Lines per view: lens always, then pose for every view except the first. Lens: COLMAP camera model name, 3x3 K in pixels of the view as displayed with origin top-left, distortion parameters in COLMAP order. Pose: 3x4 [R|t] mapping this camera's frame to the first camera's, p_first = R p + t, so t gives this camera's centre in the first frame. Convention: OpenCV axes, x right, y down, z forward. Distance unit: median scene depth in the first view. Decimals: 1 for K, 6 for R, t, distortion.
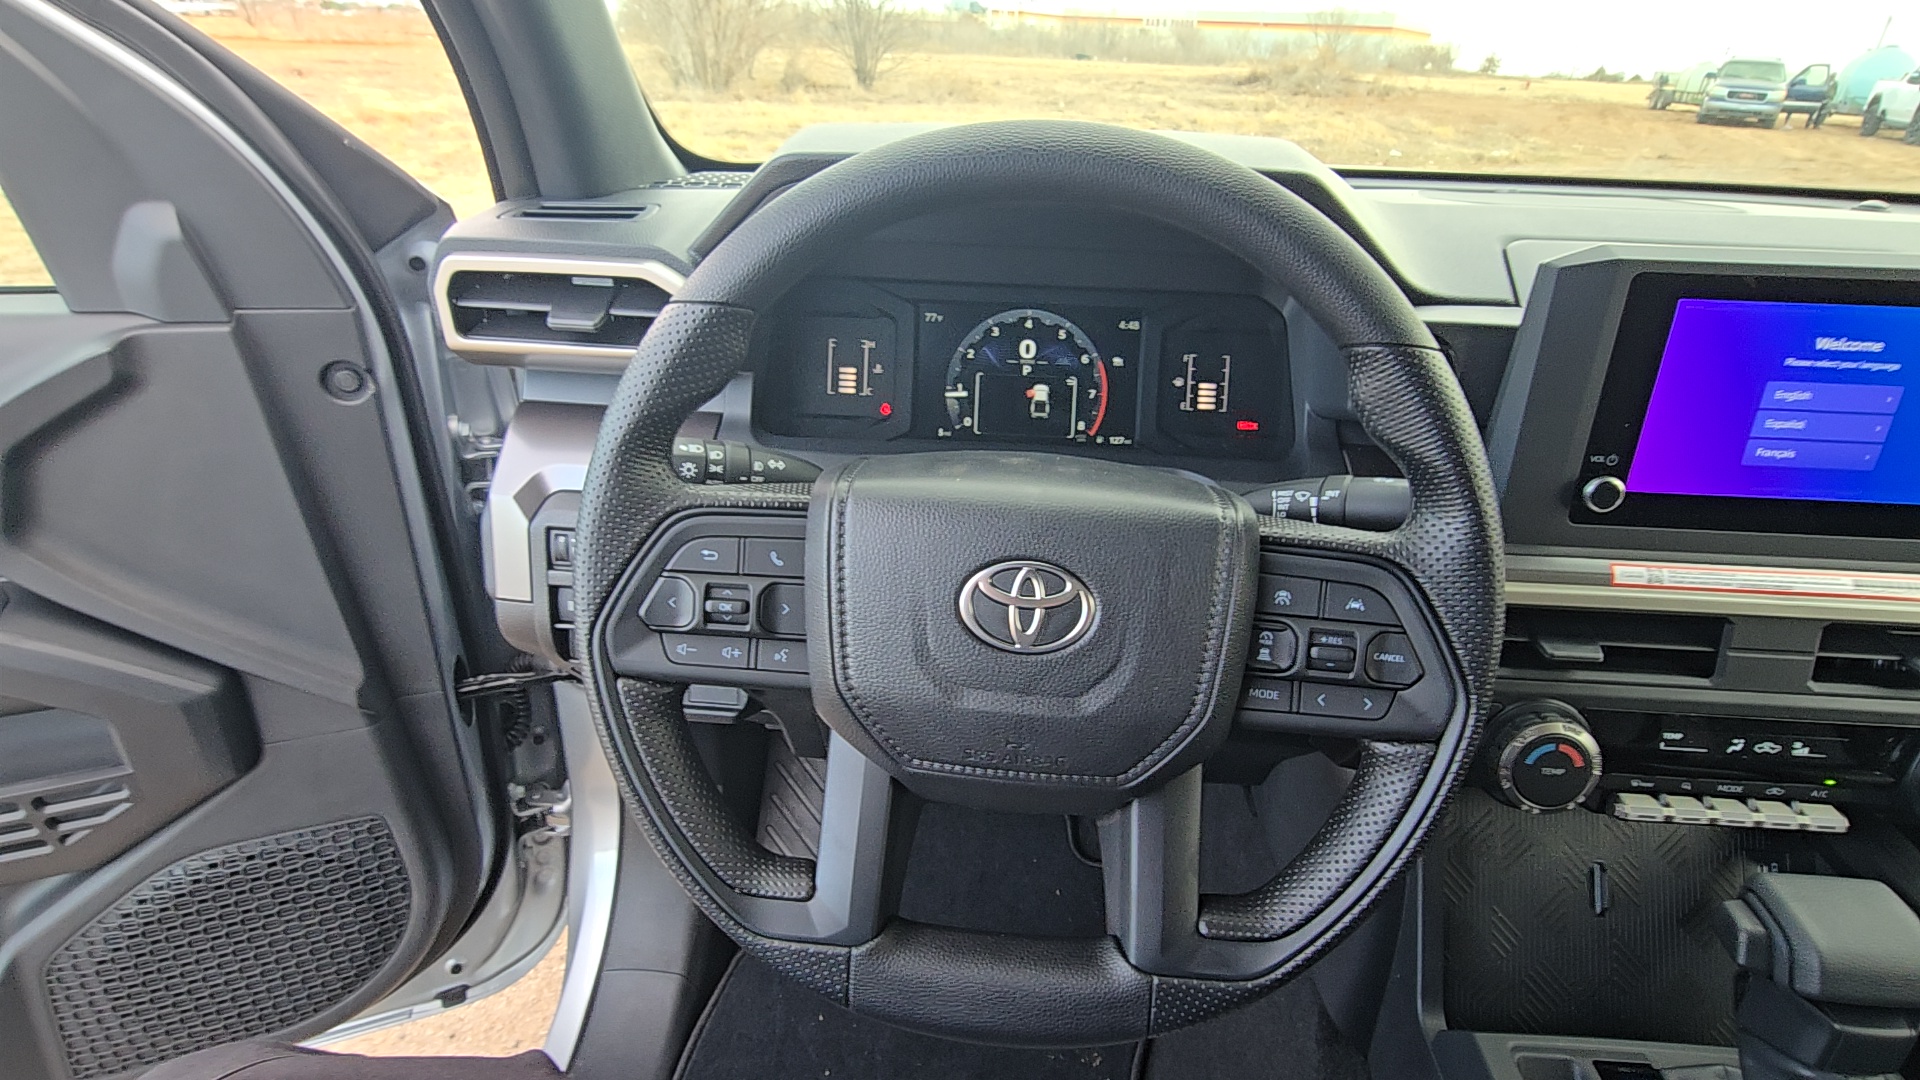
lens RADIAL K [[981.2, 0, 960.0], [0, 981.2, 540.0], [0, 0, 1]] dist [-0.002935, -0.000326]
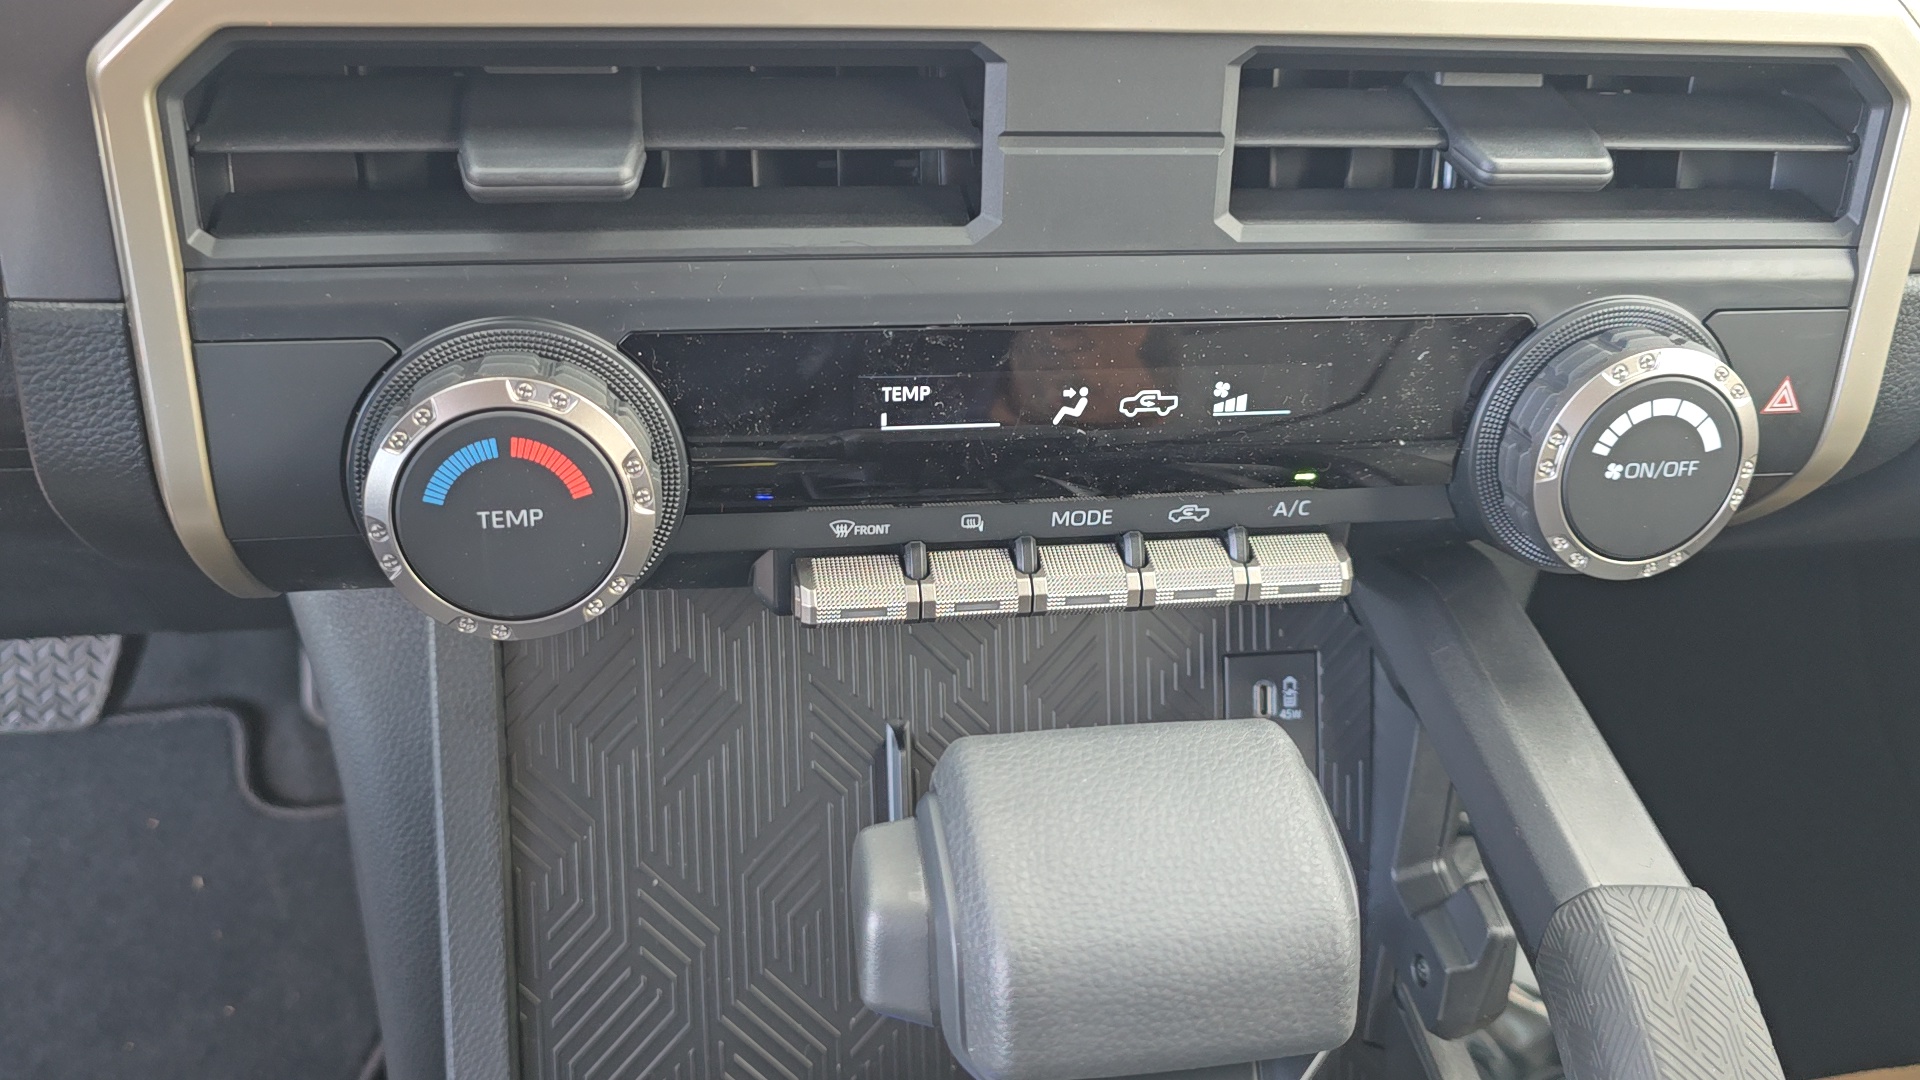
lens RADIAL K [[1604.8, 0, 965.3], [0, 1604.8, 534.4], [0, 0, 1]] dist [-0.000510, 0.000821]
pose [[0.971973, -0.102223, 0.211704, 0.629748], [0.060397, 0.978870, 0.195362, 0.137860], [-0.227202, -0.177101, 0.957609, 0.410773]]
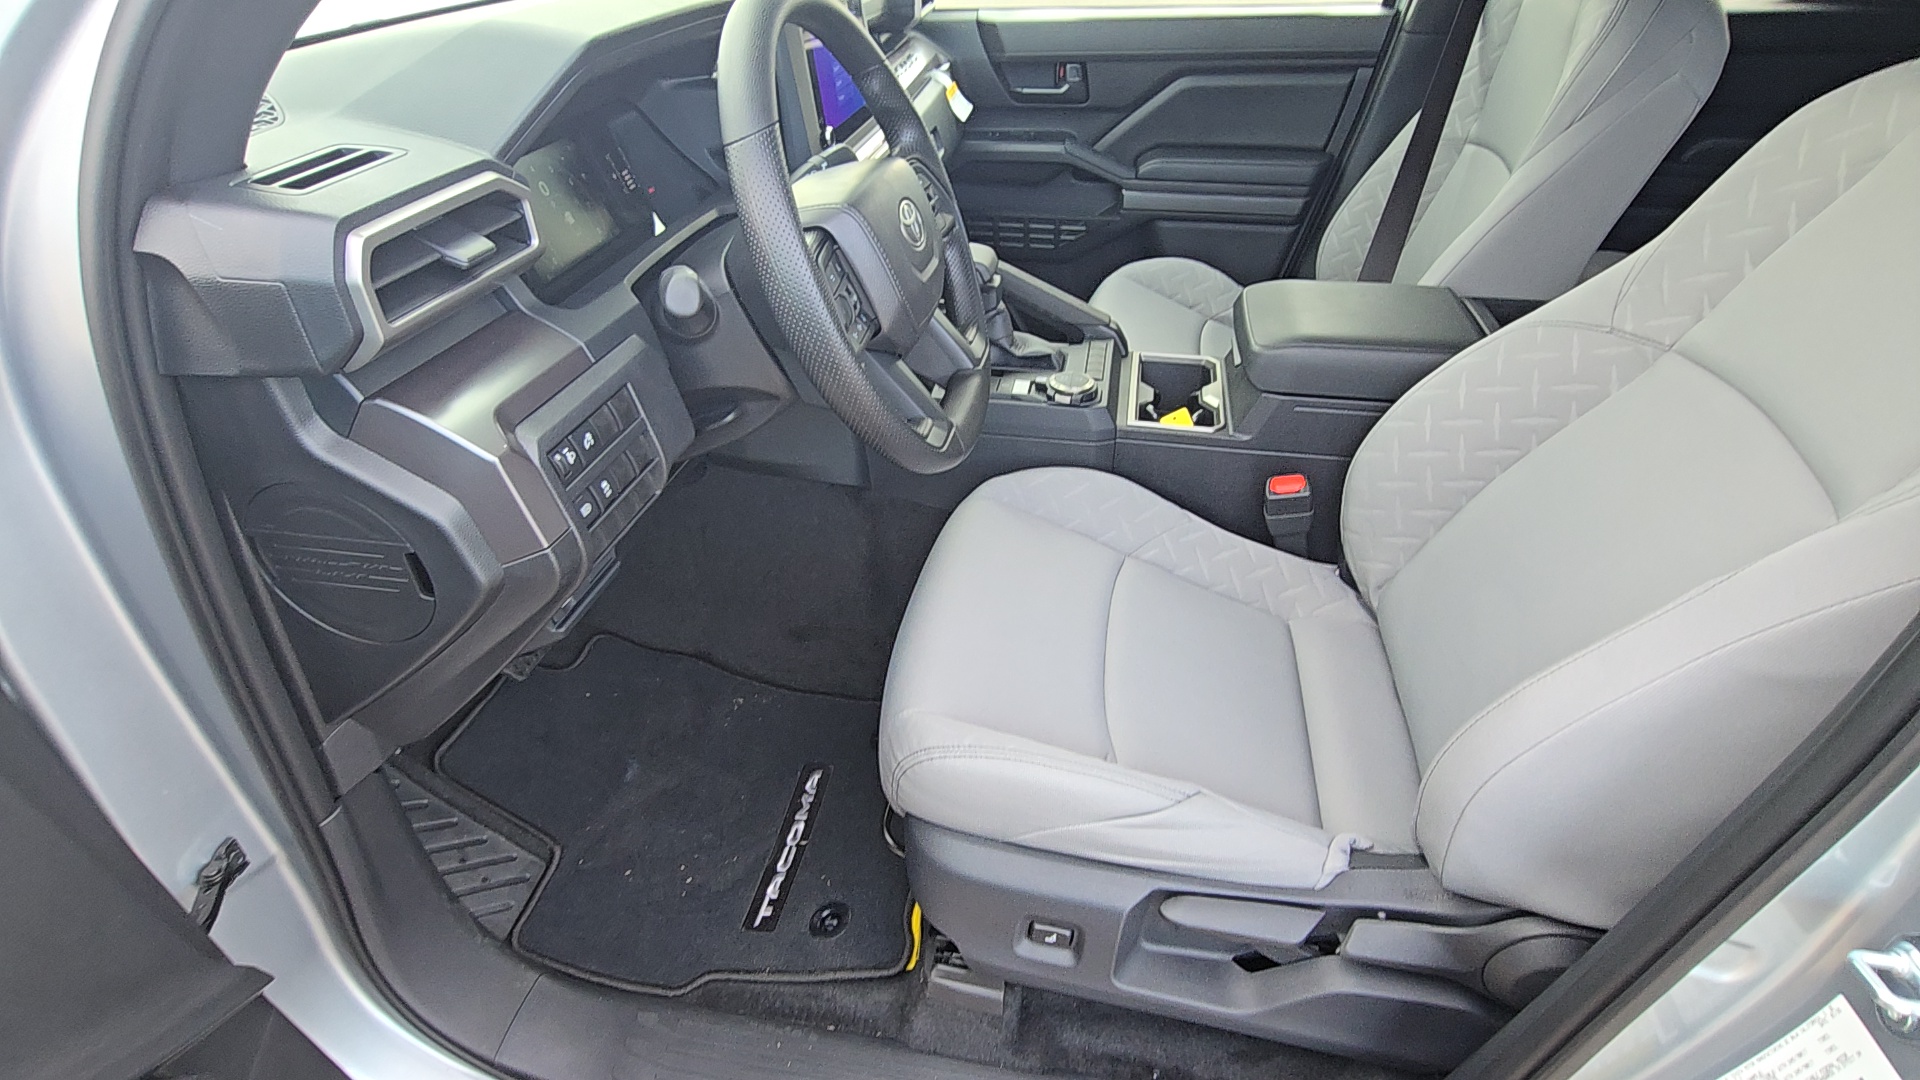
lens RADIAL K [[956.6, 0, 960.5], [0, 956.6, 524.9], [0, 0, 1]] dist [-0.001435, -0.000275]
pose [[0.122183, -0.587327, 0.800074, -1.333424], [0.456354, 0.749092, 0.480210, -0.267428], [-0.881369, 0.306444, 0.359556, 0.291619]]
